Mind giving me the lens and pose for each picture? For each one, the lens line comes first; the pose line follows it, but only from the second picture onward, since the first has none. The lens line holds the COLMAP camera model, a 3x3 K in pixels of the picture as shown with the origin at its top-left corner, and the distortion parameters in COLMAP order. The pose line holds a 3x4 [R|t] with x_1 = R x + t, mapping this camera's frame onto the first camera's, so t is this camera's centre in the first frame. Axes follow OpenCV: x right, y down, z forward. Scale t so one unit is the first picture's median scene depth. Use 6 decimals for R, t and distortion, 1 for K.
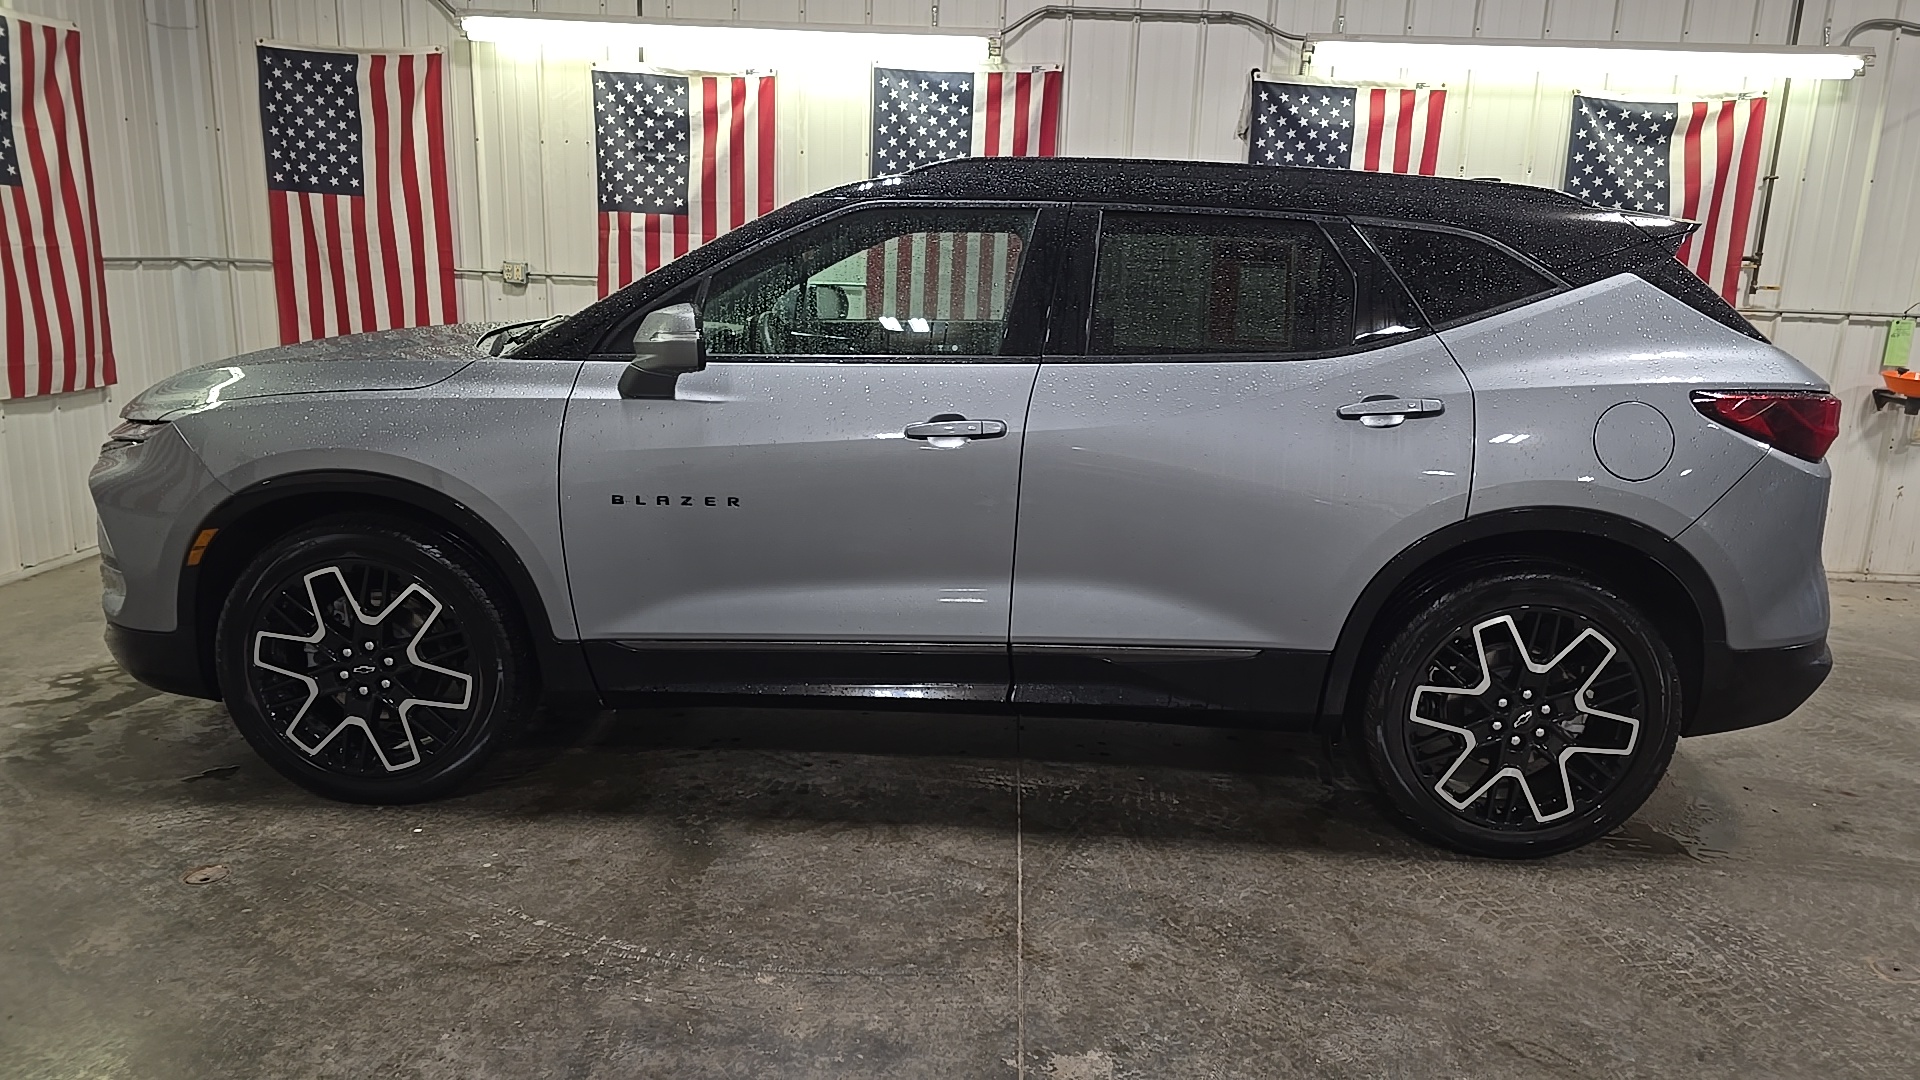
lens RADIAL K [[1289.8, 0, 969.0], [0, 1289.8, 541.0], [0, 0, 1]] dist [0.061810, -0.043887]
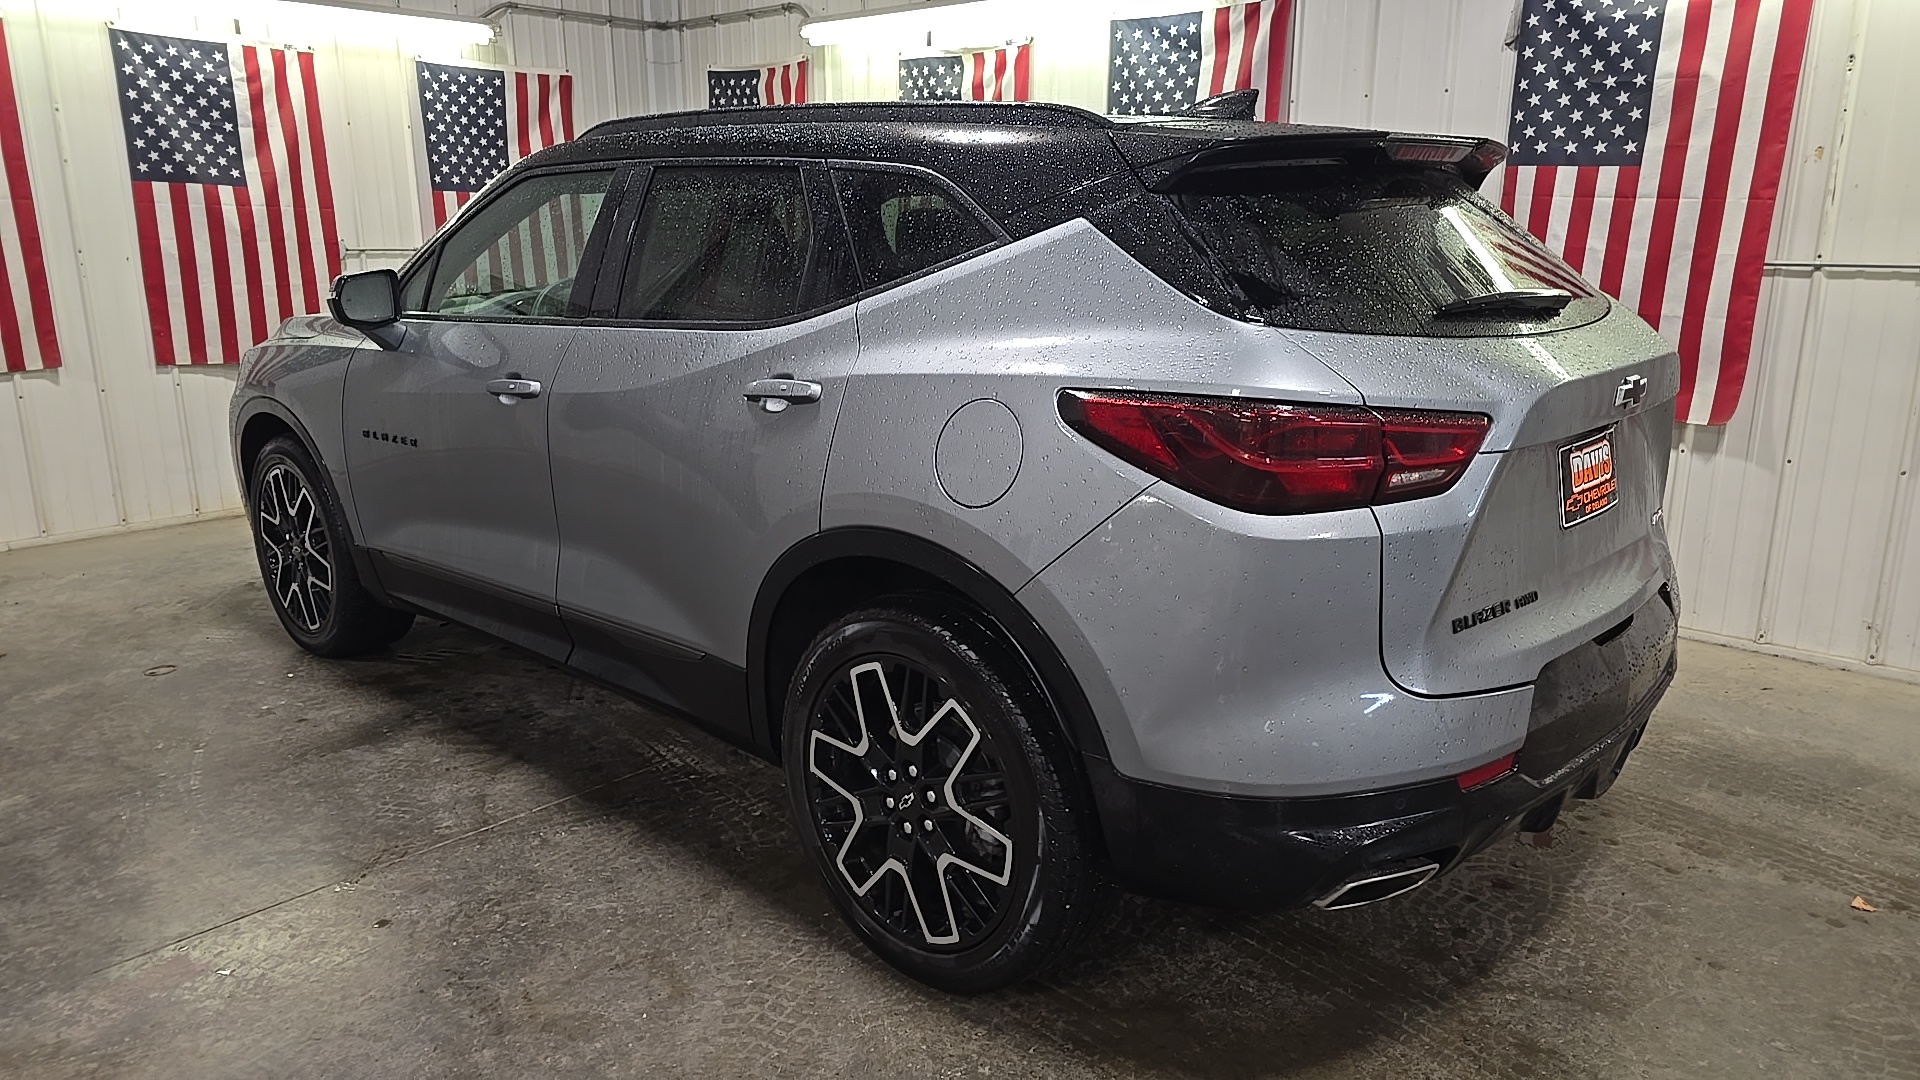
lens RADIAL K [[1289.8, 0, 963.8], [0, 1289.8, 546.6], [0, 0, 1]] dist [0.061810, -0.043887]
pose [[0.760101, 0.127357, -0.637203, 0.490716], [-0.116845, 0.991410, 0.058770, -0.033343], [0.639214, 0.029783, 0.768452, 0.228135]]
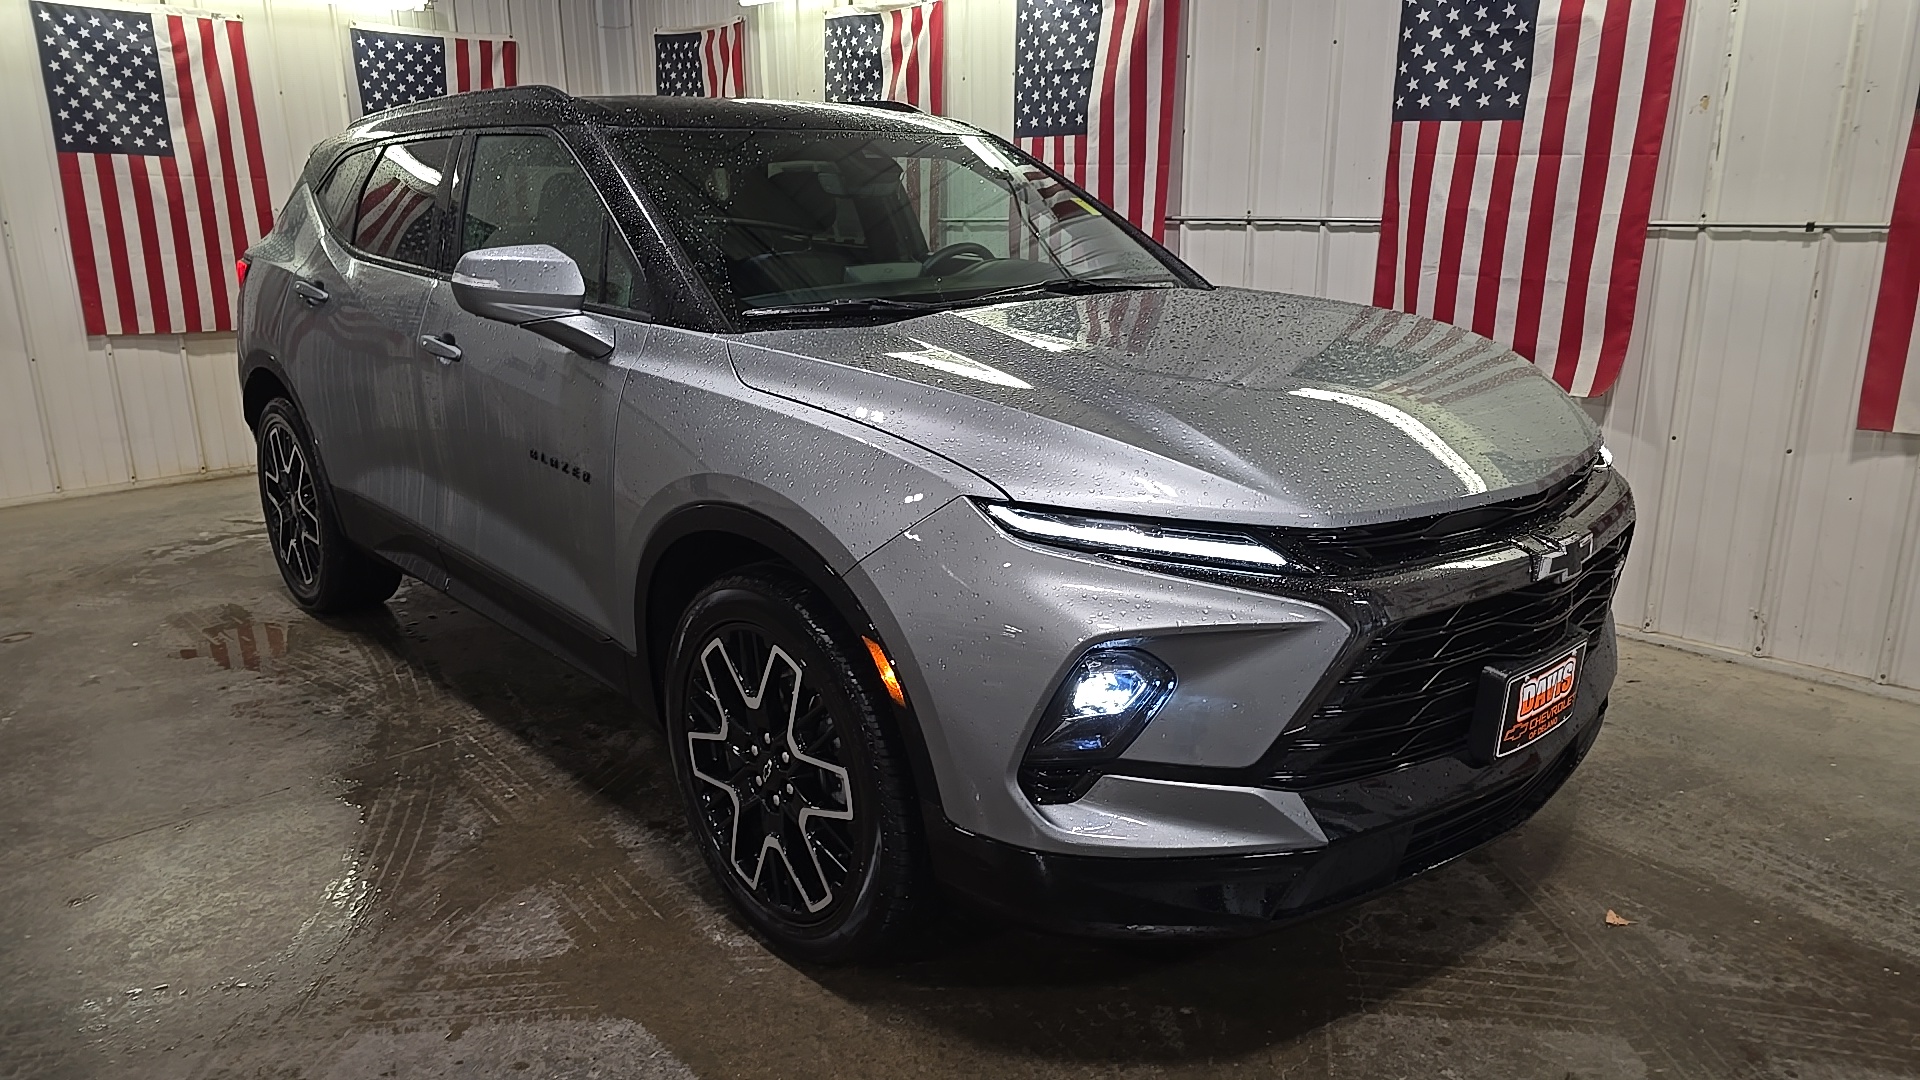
lens RADIAL K [[1289.8, 0, 964.7], [0, 1289.8, 548.9], [0, 0, 1]] dist [0.061810, -0.043887]
pose [[0.714938, 0.150460, -0.682807, 0.574292], [-0.120789, 0.988467, 0.091341, -0.051223], [0.688676, 0.017172, 0.724866, 0.334323]]
